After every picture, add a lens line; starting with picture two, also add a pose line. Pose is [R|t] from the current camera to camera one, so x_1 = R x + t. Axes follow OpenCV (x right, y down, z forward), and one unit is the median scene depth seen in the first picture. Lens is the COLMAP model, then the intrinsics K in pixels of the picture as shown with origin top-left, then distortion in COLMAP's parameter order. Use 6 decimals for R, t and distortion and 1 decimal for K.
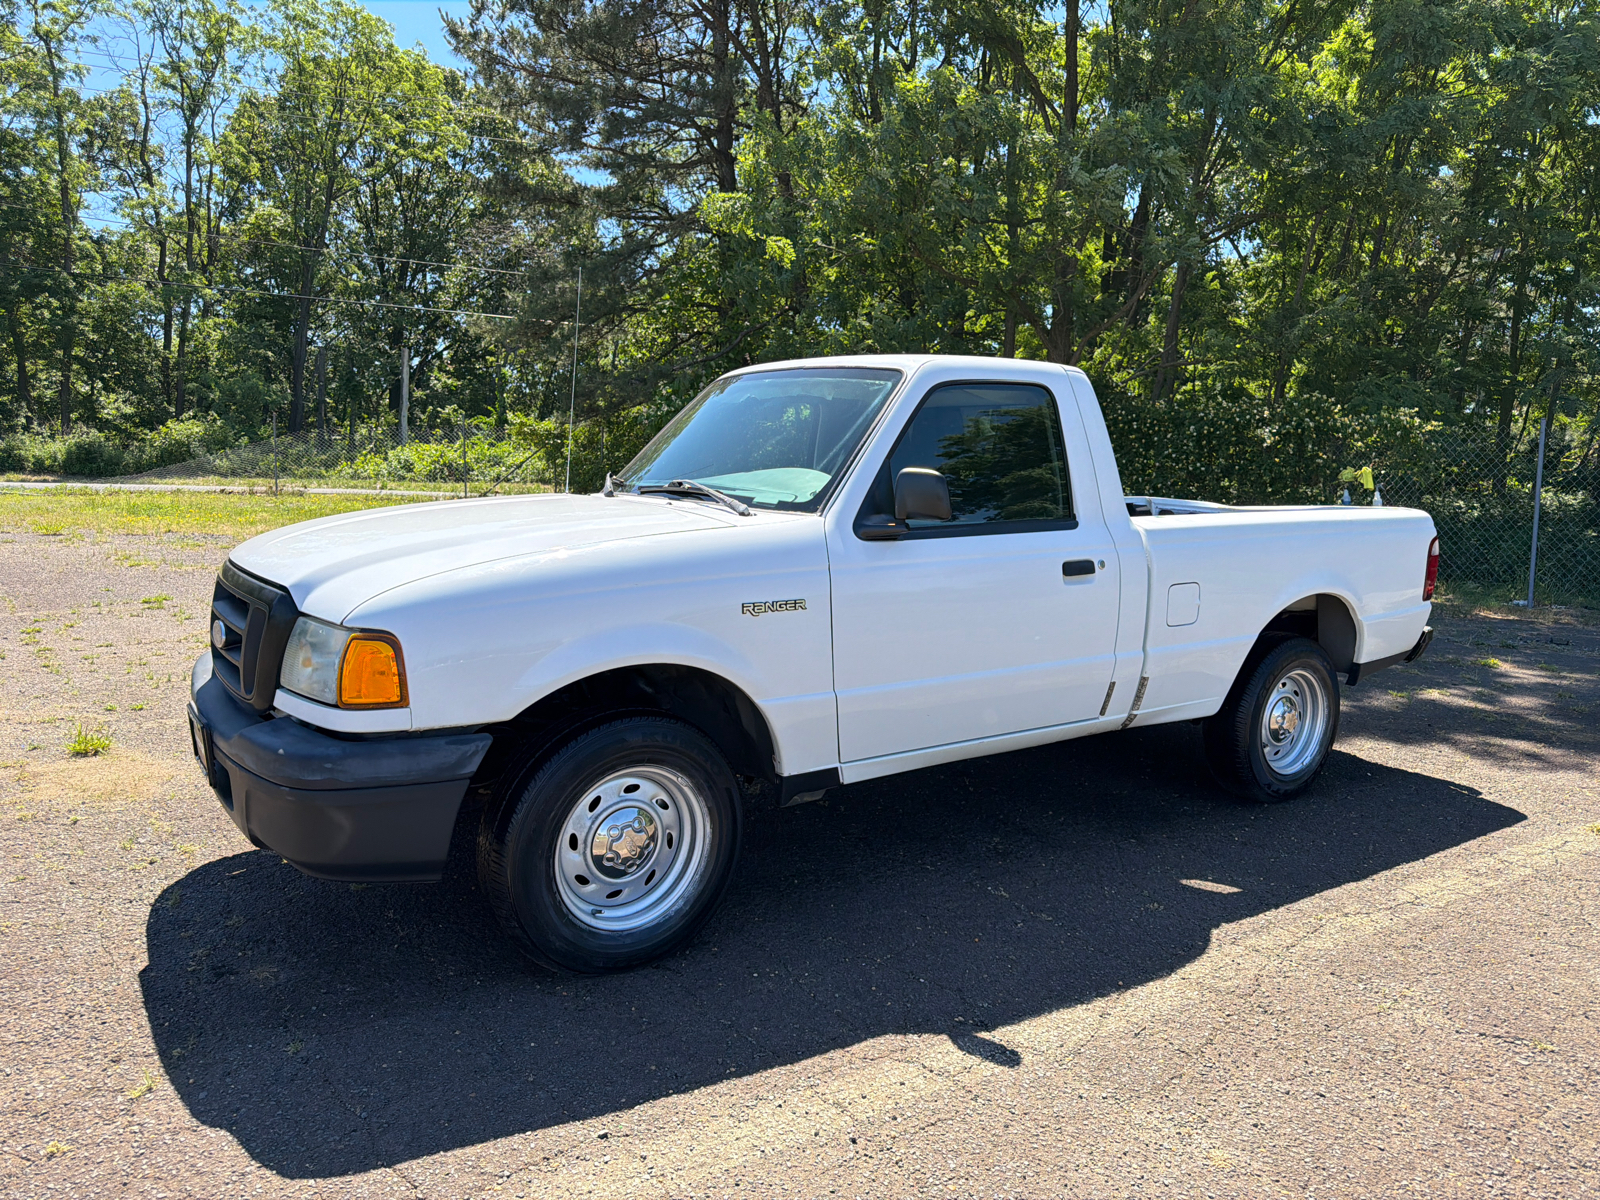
lens RADIAL K [[1121.8, 0, 809.5], [0, 1121.8, 597.8], [0, 0, 1]] dist [0.044101, -0.059360]
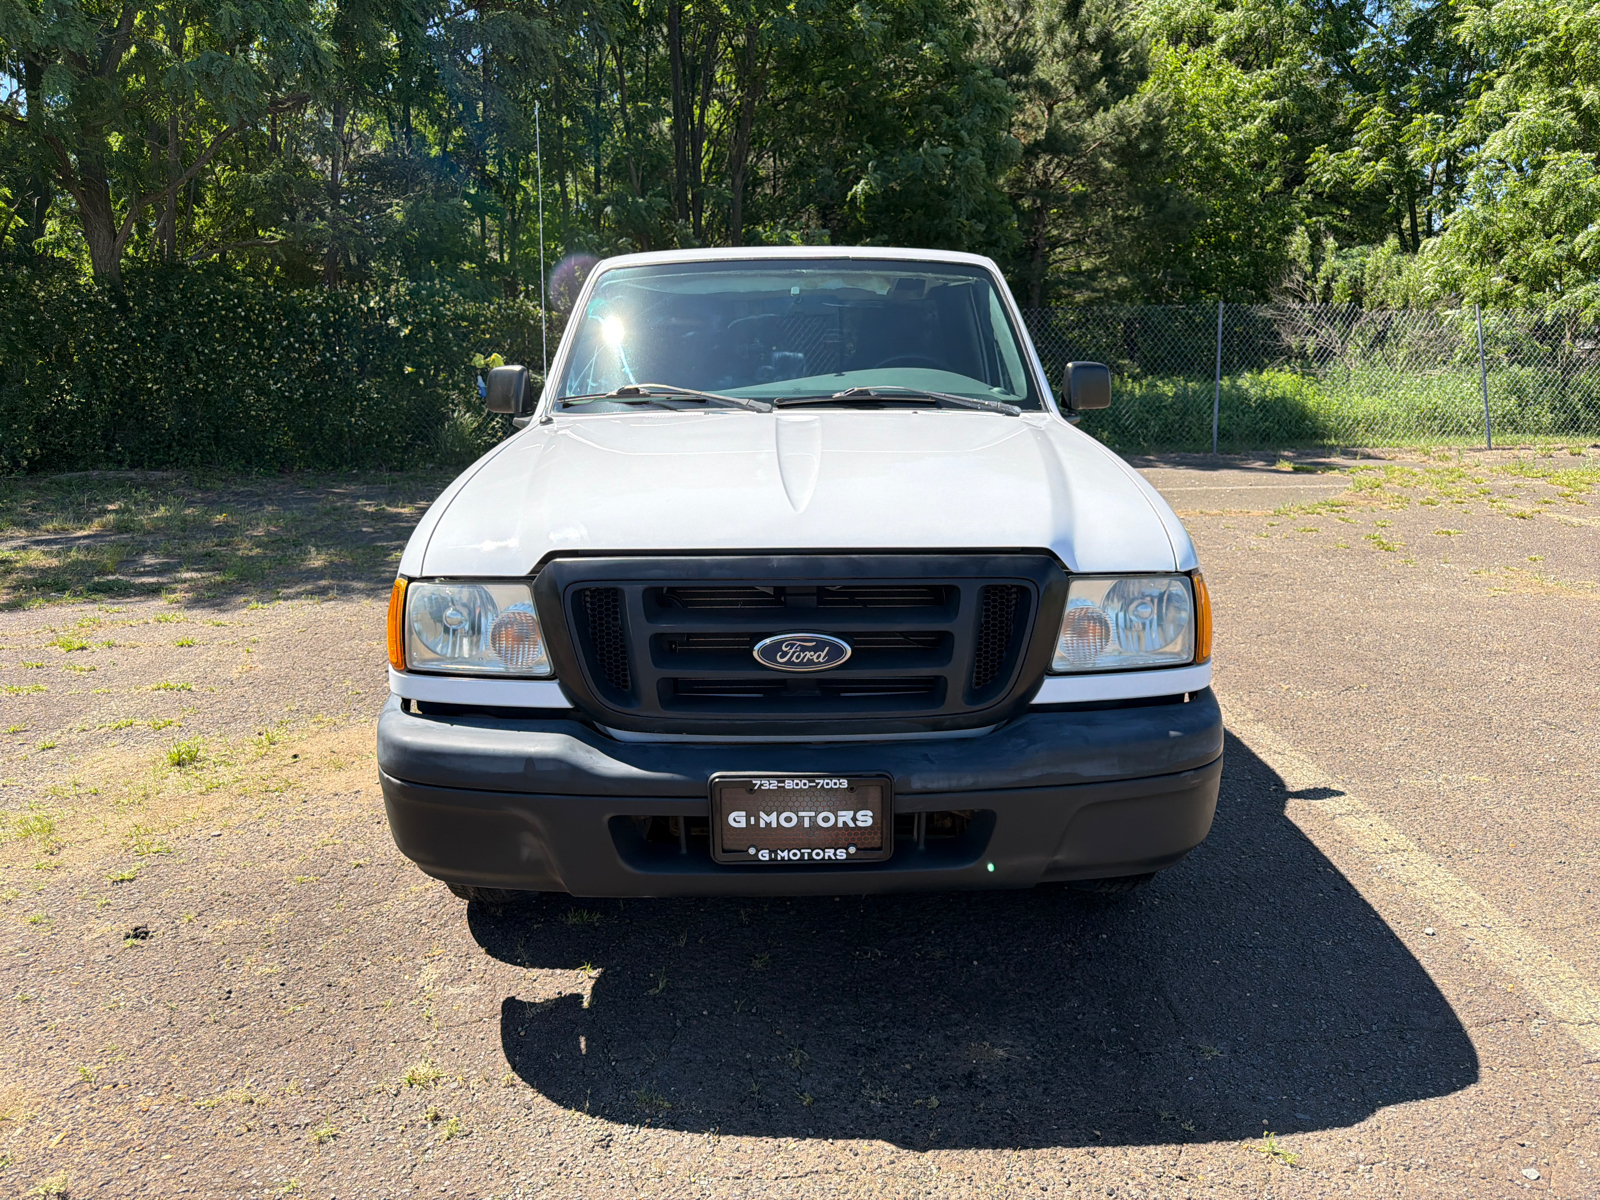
lens RADIAL K [[1121.8, 0, 804.3], [0, 1121.8, 591.8], [0, 0, 1]] dist [0.044101, -0.059360]
pose [[0.562210, -0.199605, 0.802544, -0.870827], [0.122797, 0.979826, 0.157674, -0.089159], [-0.817827, 0.009904, 0.575379, 0.511127]]
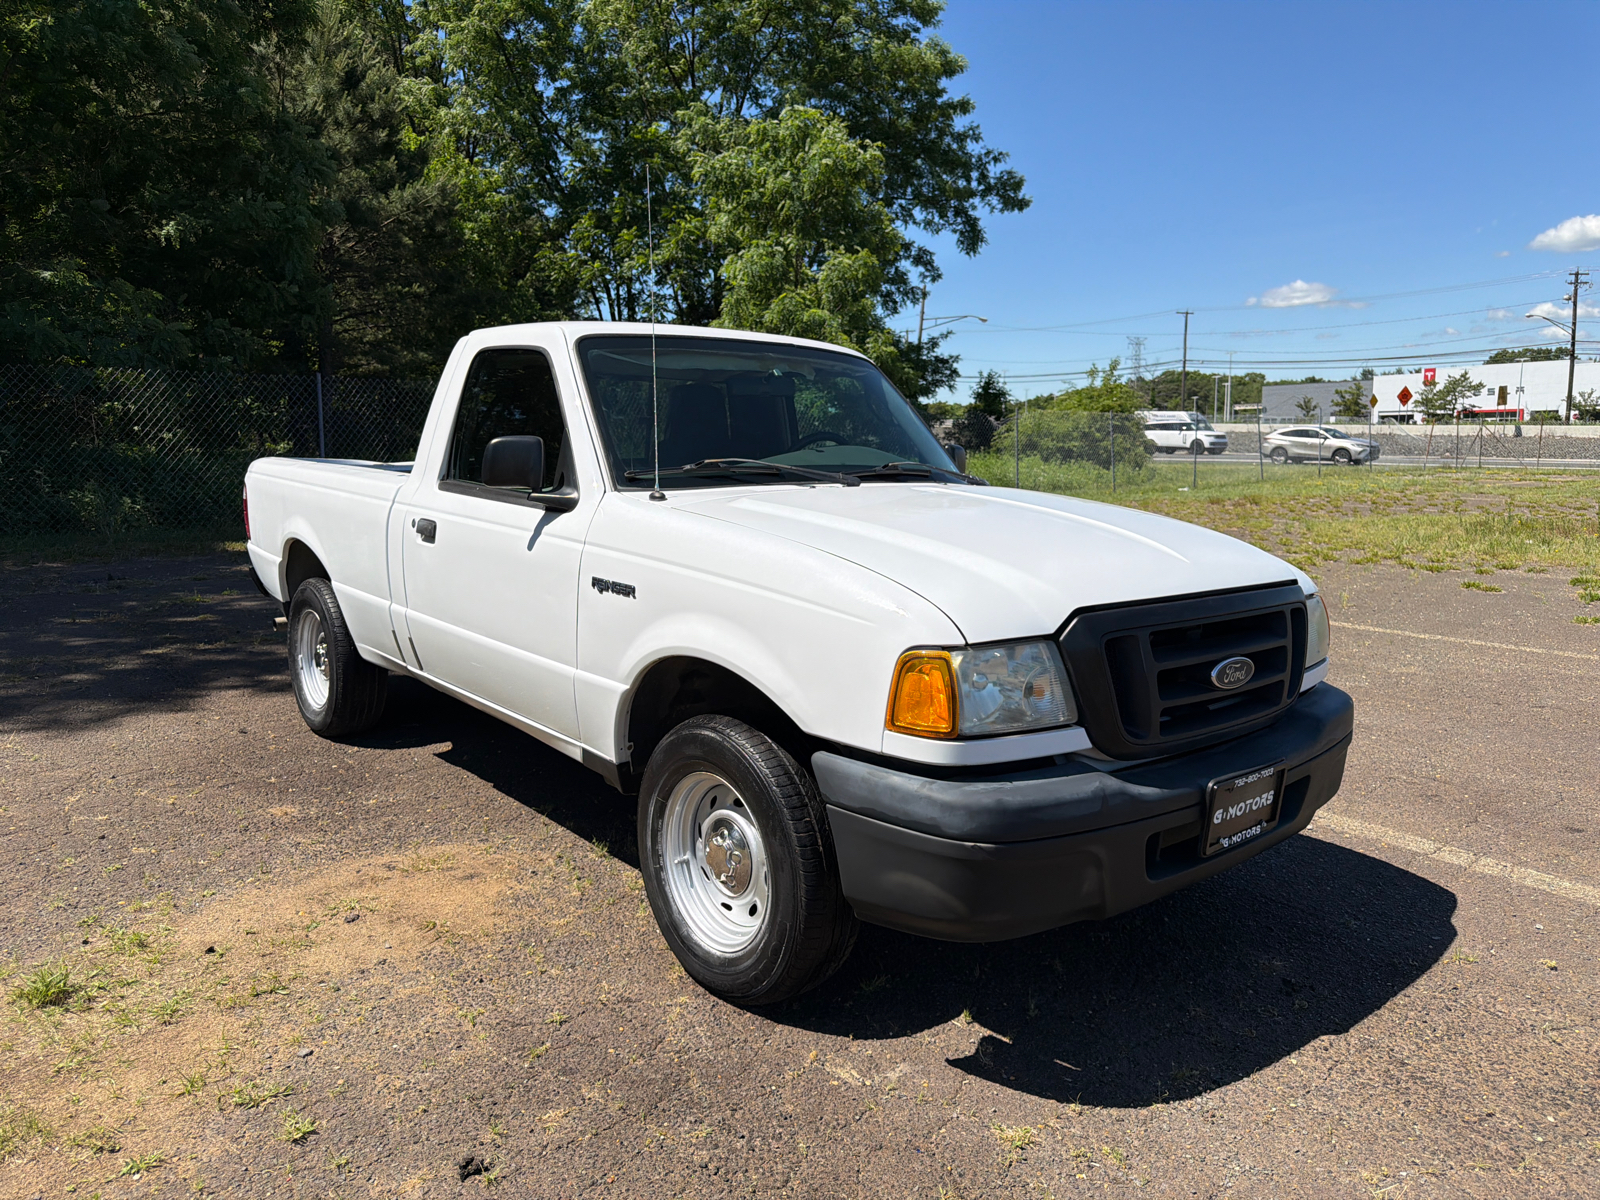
lens RADIAL K [[1121.8, 0, 793.8], [0, 1121.8, 610.6], [0, 0, 1]] dist [0.044101, -0.059360]
pose [[-0.097194, -0.178663, 0.979098, -1.082175], [0.096393, 0.977441, 0.187930, -0.167543], [-0.990587, 0.112643, -0.077779, 1.147838]]
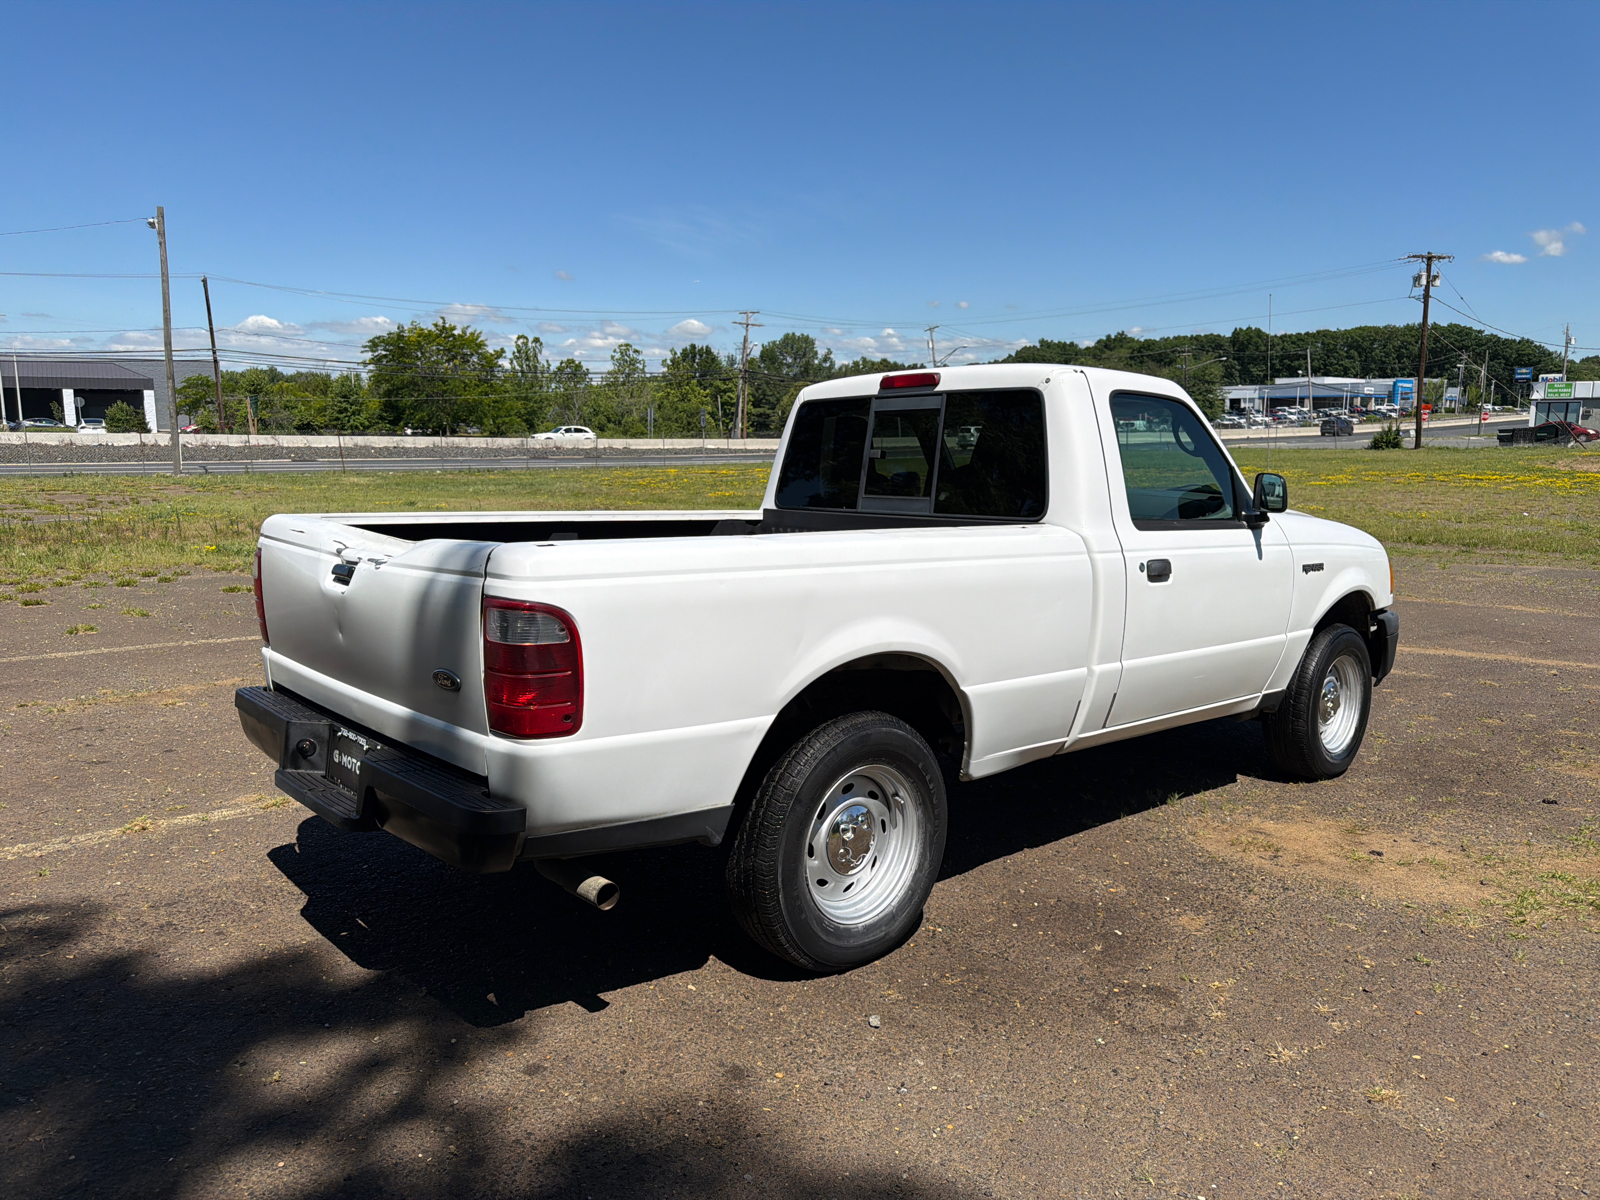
lens RADIAL K [[1121.8, 0, 804.2], [0, 1121.8, 615.1], [0, 0, 1]] dist [0.044101, -0.059360]
pose [[-0.990555, -0.016137, -0.136160, 0.427360], [-0.049108, 0.968926, 0.242426, -0.271395], [0.128017, 0.246823, -0.960568, 2.345636]]
